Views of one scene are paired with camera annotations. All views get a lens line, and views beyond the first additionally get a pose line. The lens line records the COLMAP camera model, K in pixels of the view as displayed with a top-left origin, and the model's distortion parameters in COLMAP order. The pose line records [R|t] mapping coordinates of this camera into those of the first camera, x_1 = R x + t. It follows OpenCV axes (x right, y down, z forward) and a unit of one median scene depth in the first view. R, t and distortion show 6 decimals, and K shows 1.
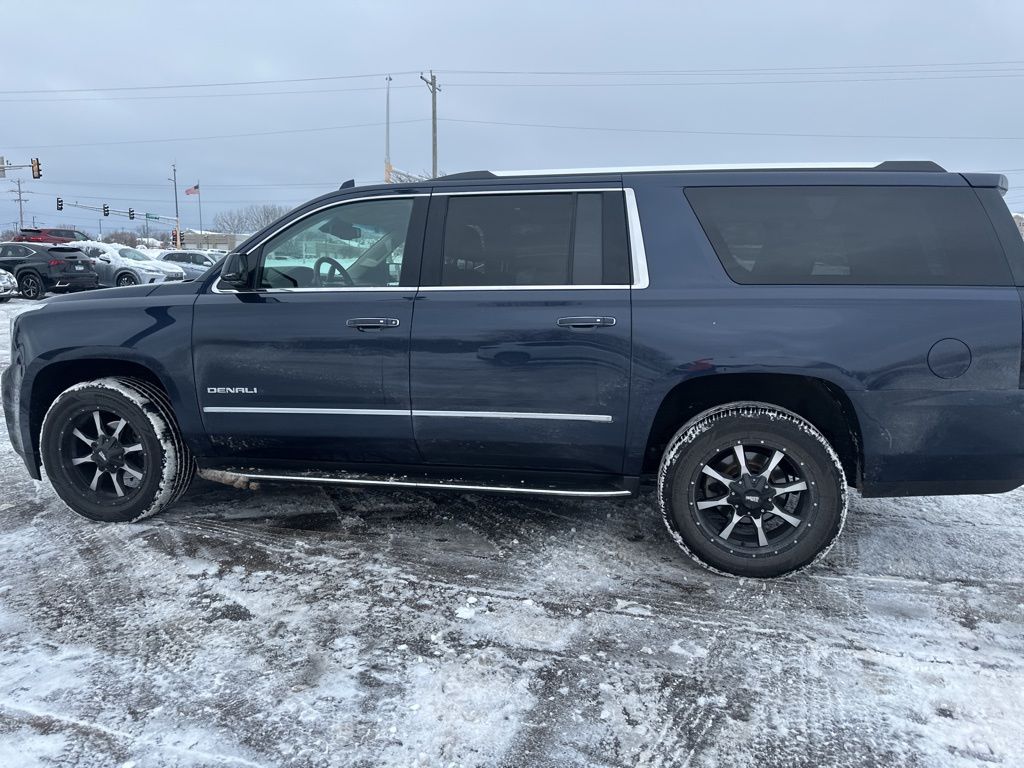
lens RADIAL K [[721.5, 0, 516.9], [0, 721.5, 379.2], [0, 0, 1]] dist [0.040146, -0.048373]
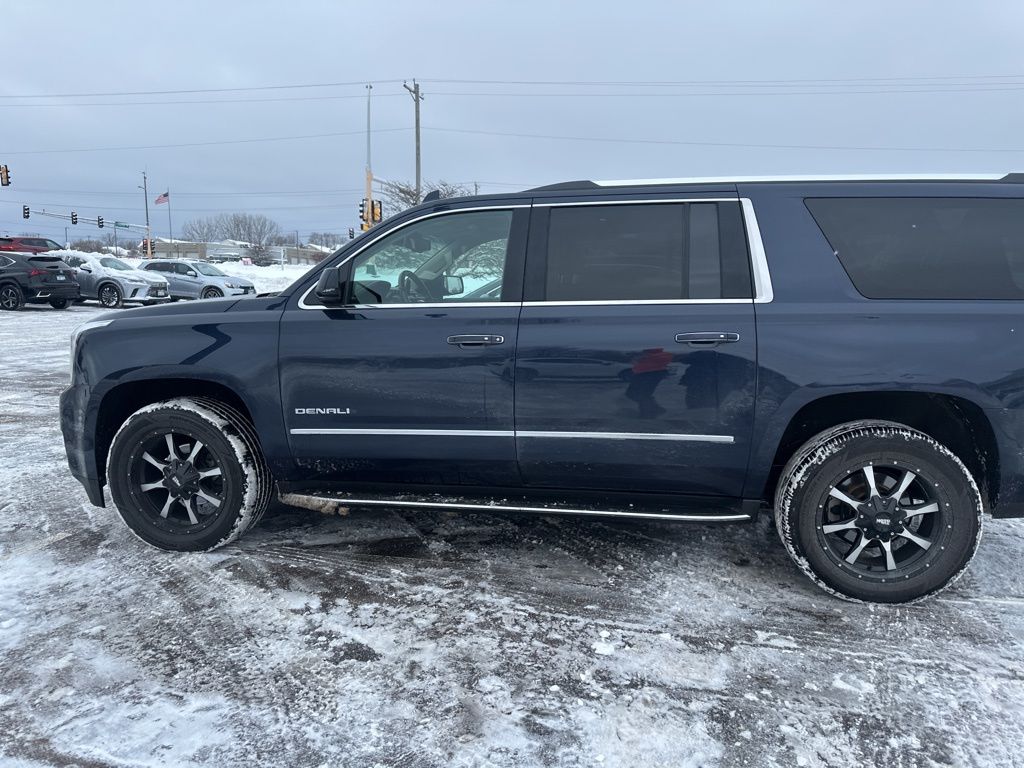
lens RADIAL K [[721.5, 0, 517.1], [0, 721.5, 384.9], [0, 0, 1]] dist [0.040146, -0.048373]
pose [[0.999321, -0.005679, 0.036392, -0.193519], [0.005846, 0.999973, -0.004492, -0.015041], [-0.036365, 0.004702, 0.999328, 0.051489]]
